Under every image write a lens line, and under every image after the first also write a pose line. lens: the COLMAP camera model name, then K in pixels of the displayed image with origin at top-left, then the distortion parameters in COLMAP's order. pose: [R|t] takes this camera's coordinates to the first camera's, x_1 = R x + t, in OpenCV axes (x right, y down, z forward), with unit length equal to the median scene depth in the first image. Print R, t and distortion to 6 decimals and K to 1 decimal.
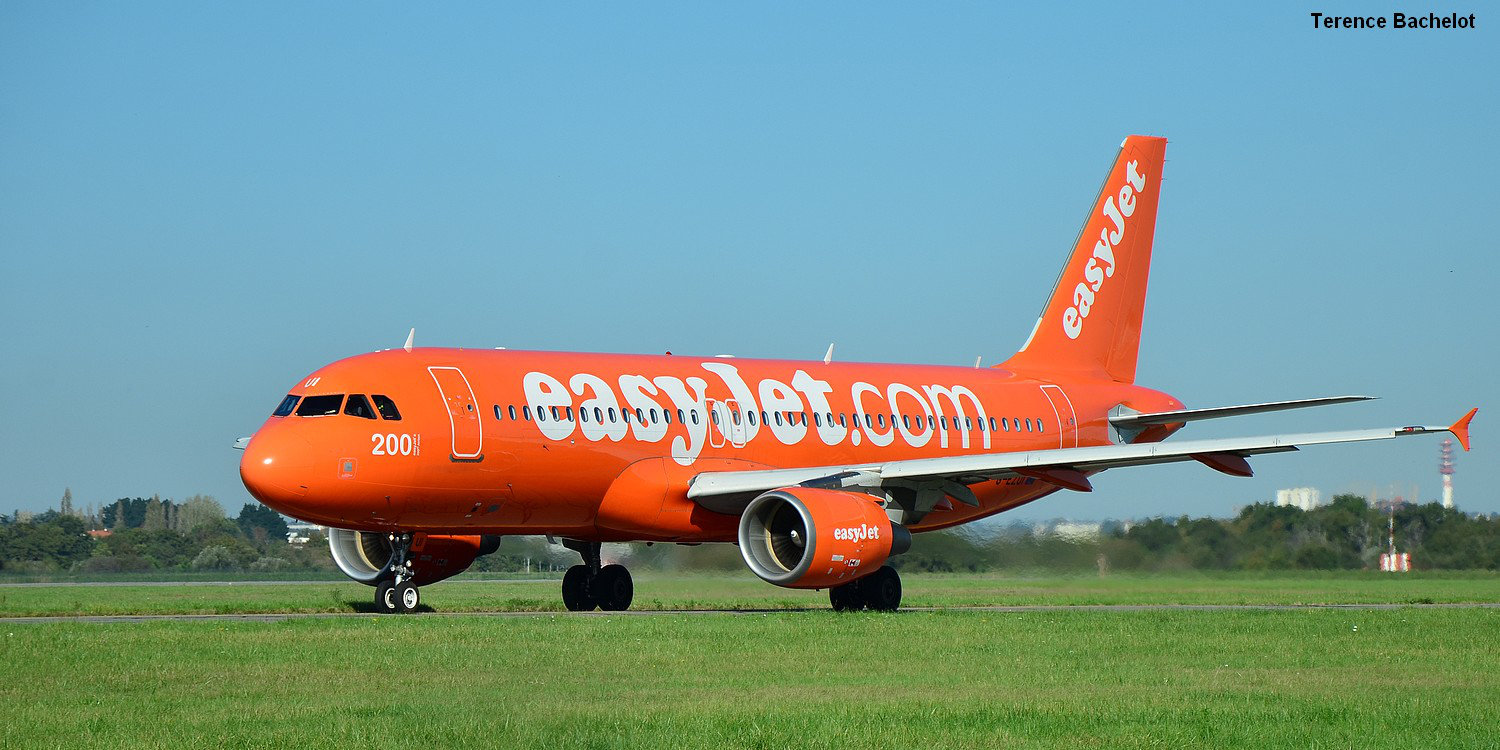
lens RADIAL K [[8091.8, 0, 750.0], [0, 8091.8, 375.0], [0, 0, 1]] dist [1.115771, 2.431765]
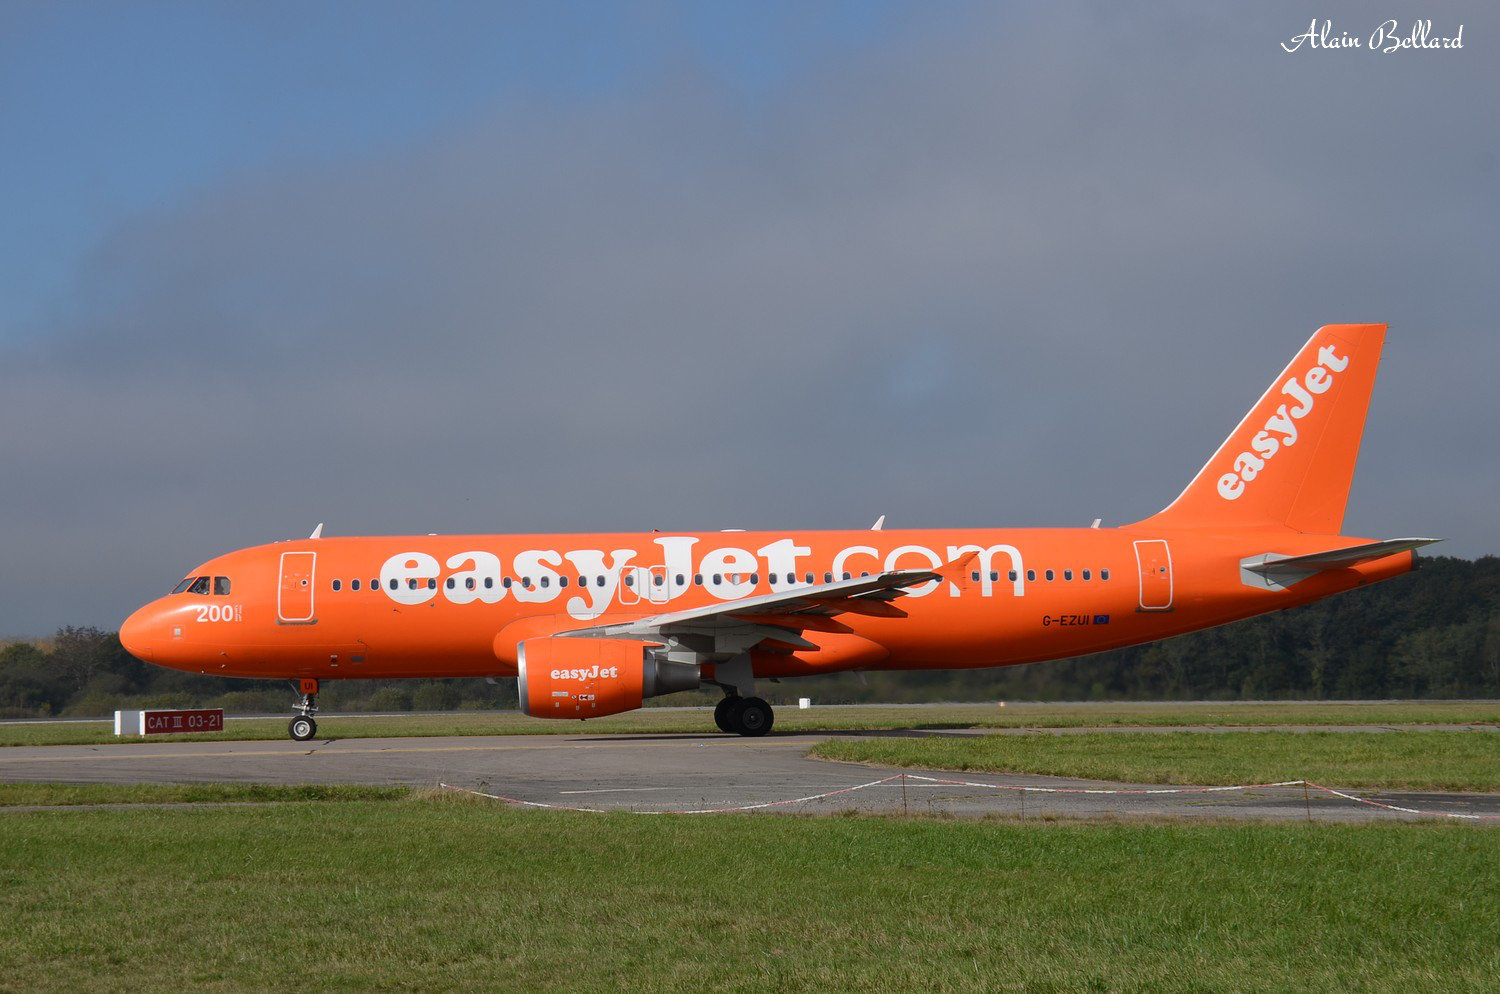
lens RADIAL K [[3254.2, 0, 721.9], [0, 3254.2, 500.9], [0, 0, 1]] dist [0.287274, -0.154212]
pose [[0.609728, -0.054164, -0.790758, 0.407571], [0.033015, 0.998532, -0.042938, 0.015090], [0.791923, 0.000074, 0.610621, 0.704209]]
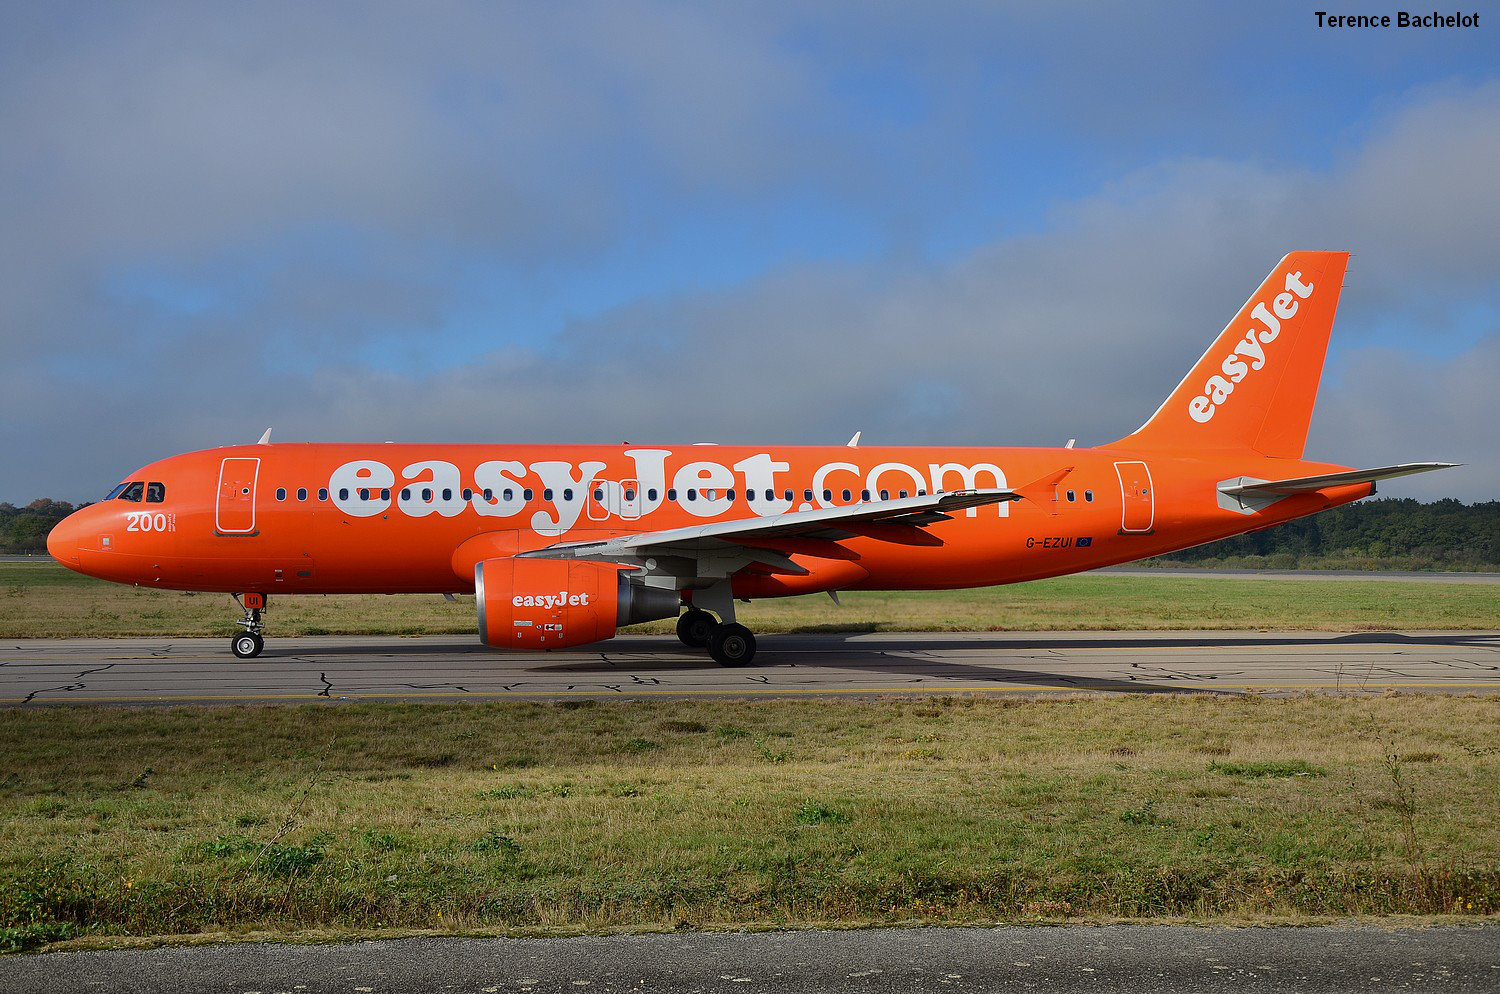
lens RADIAL K [[1638.5, 0, 734.7], [0, 1638.5, 501.5], [0, 0, 1]] dist [0.011639, 0.023661]
pose [[0.671141, -0.018415, -0.741101, 0.187164], [0.017959, 0.999802, -0.008580, 0.008618], [0.741112, -0.007551, 0.671339, 0.856931]]
